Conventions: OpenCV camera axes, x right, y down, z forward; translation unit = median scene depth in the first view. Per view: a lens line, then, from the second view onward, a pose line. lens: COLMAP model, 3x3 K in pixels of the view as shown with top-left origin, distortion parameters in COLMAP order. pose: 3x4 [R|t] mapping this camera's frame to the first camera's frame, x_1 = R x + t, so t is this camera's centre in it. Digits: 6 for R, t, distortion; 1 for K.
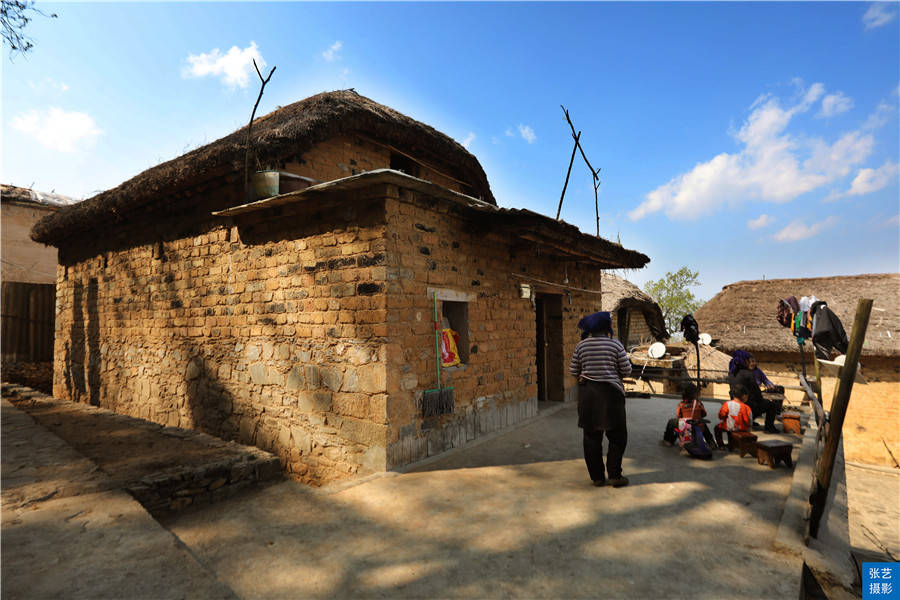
lens RADIAL K [[717.5, 0, 450.0], [0, 717.5, 300.0], [0, 0, 1]] dist [0.012224, 0.005399]
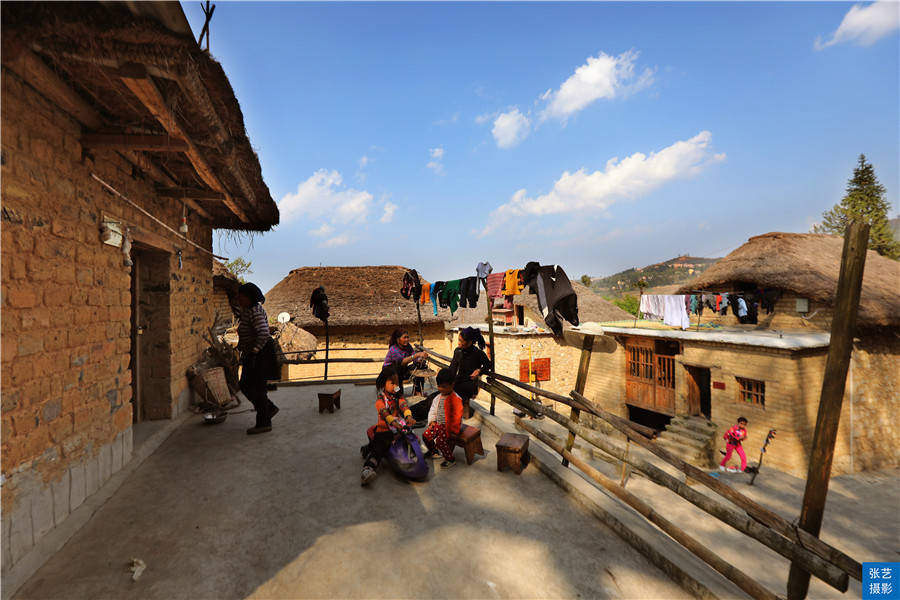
lens RADIAL K [[470.2, 0, 449.7], [0, 470.2, 283.8], [0, 0, 1]] dist [-0.001101, -0.000299]
pose [[0.689288, 0.009731, 0.724422, 0.025534], [0.005749, 0.999805, -0.018900, 0.031922], [-0.724464, 0.017192, 0.689098, 0.565547]]
